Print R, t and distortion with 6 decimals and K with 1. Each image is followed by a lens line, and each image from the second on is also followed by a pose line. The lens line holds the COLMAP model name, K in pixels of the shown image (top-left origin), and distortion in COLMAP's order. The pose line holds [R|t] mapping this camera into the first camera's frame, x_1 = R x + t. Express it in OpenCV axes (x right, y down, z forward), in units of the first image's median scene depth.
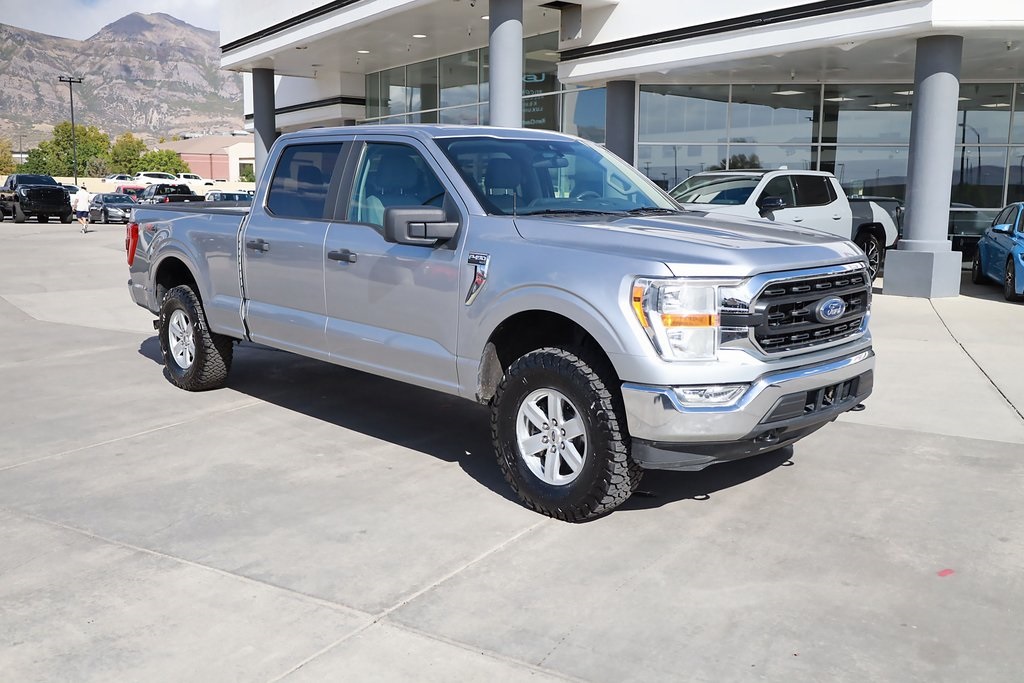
lens RADIAL K [[983.7, 0, 510.4], [0, 983.7, 345.6], [0, 0, 1]] dist [-0.013082, 0.000000]
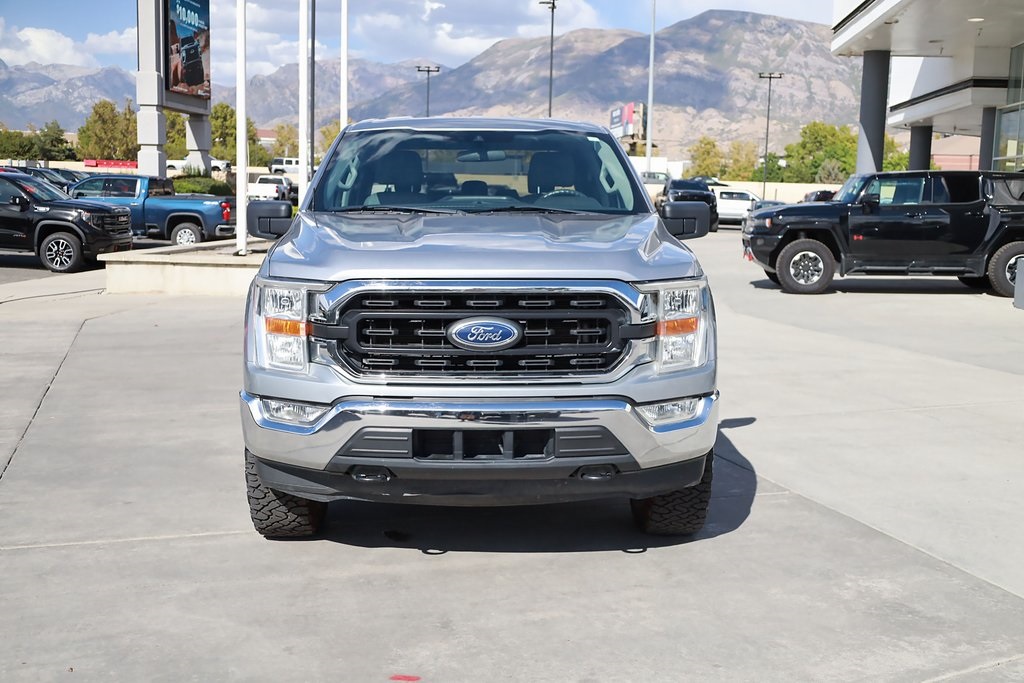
lens RADIAL K [[1190.8, 0, 511.4], [0, 1190.8, 344.6], [0, 0, 1]] dist [0.003687, 0.000000]
pose [[0.723590, 0.091027, -0.684202, 0.893896], [-0.116038, 0.993200, 0.009418, -0.036431], [0.680407, 0.072579, 0.729232, 0.287097]]
